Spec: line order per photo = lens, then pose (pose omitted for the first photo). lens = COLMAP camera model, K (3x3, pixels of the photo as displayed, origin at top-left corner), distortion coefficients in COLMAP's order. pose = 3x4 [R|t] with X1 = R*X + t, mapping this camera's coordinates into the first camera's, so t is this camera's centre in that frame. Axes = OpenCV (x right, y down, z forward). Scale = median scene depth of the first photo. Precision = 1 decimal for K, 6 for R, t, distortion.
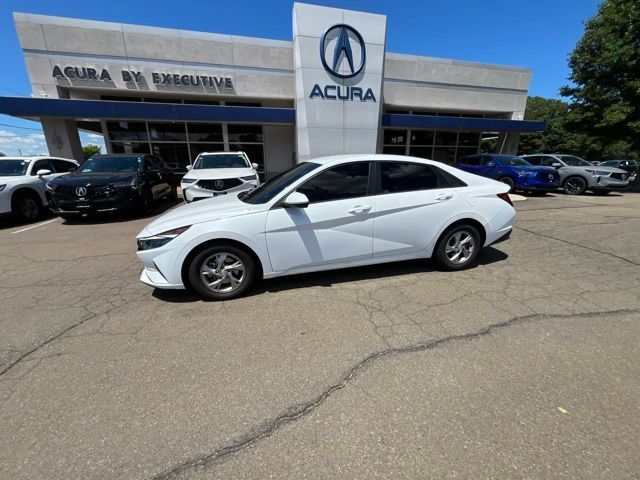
lens RADIAL K [[261.1, 0, 319.6], [0, 261.1, 241.7], [0, 0, 1]] dist [-0.003265, 0.000331]
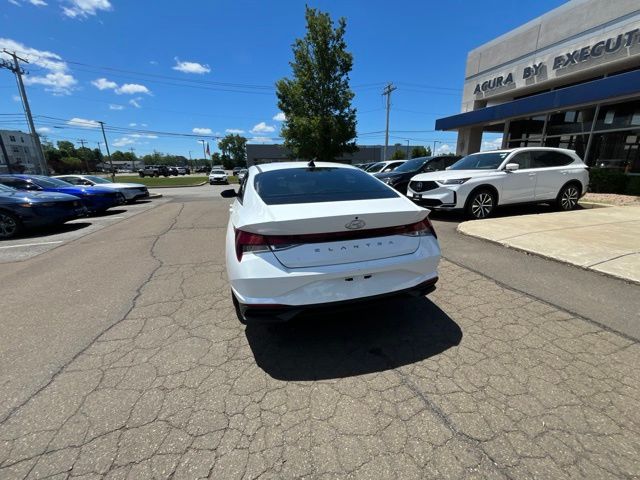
lens RADIAL K [[261.1, 0, 317.9], [0, 261.1, 240.1], [0, 0, 1]] dist [-0.003265, 0.000331]
pose [[0.025166, 0.276161, -0.960782, 0.333514], [-0.265180, 0.928500, 0.259936, -0.094328], [0.963871, 0.248238, 0.096599, 0.294476]]
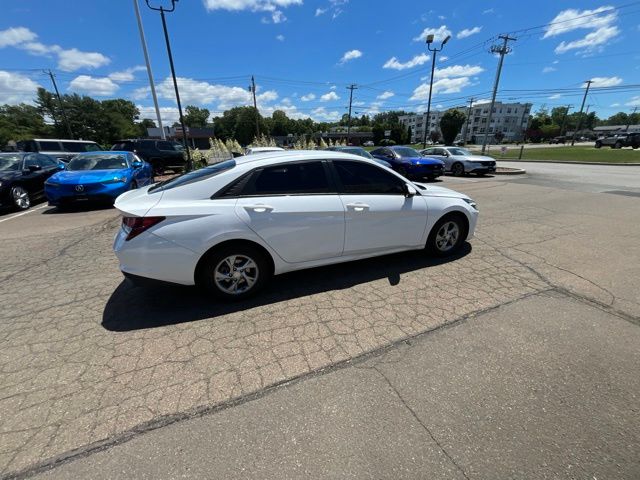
lens RADIAL K [[261.1, 0, 317.9], [0, 261.1, 236.1], [0, 0, 1]] dist [-0.003265, 0.000331]
pose [[-0.990192, 0.072258, -0.119574, 0.062015], [-0.011212, 0.812006, 0.583541, -0.177987], [0.139260, 0.579159, -0.803232, 0.545169]]
